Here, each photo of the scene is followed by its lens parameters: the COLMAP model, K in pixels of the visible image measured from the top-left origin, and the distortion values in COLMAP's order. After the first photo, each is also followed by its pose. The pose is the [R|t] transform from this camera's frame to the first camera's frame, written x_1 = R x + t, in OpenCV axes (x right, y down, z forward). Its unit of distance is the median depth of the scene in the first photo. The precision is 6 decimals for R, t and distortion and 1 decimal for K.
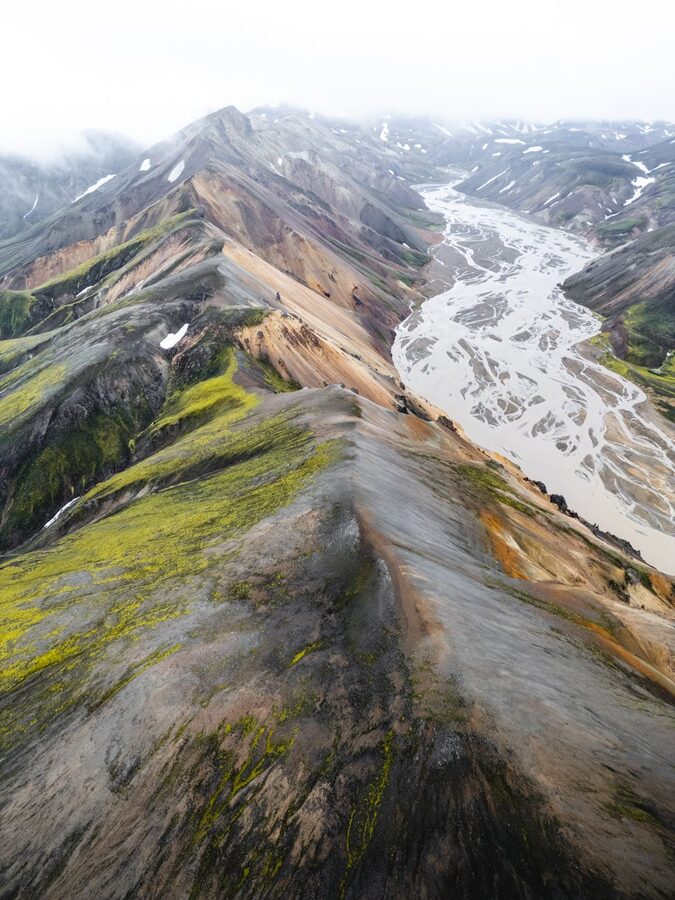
lens RADIAL K [[627.5, 0, 337.5], [0, 627.5, 450.0], [0, 0, 1]] dist [0.099600, -0.099699]
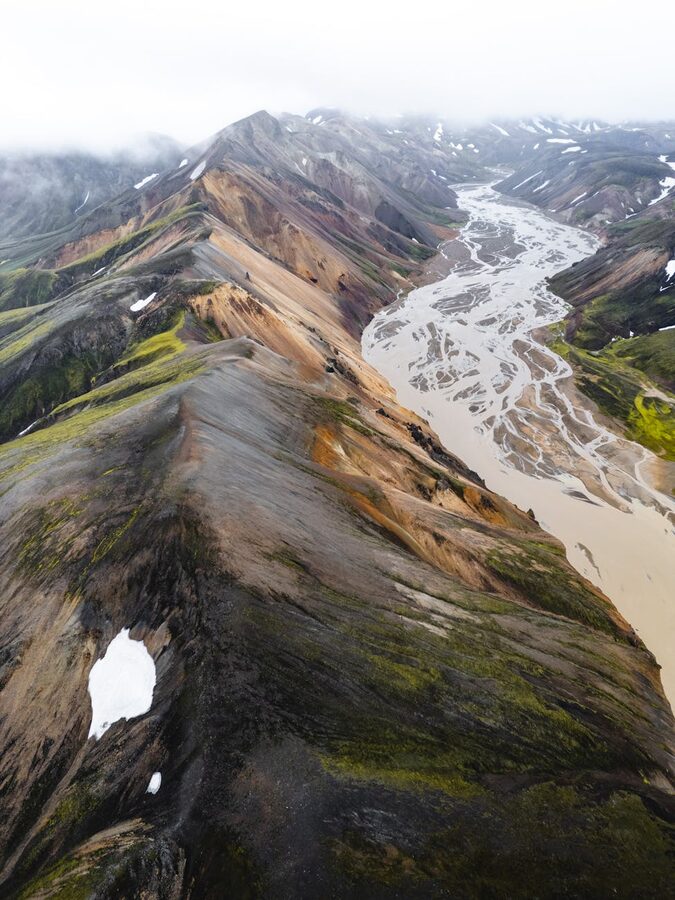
lens RADIAL K [[627.5, 0, 337.5], [0, 627.5, 450.0], [0, 0, 1]] dist [0.099600, -0.099699]
pose [[0.994824, 0.043502, -0.091826, 0.187814], [-0.043489, 0.999052, 0.002141, 0.068878], [0.091832, 0.001863, 0.995773, -0.154147]]
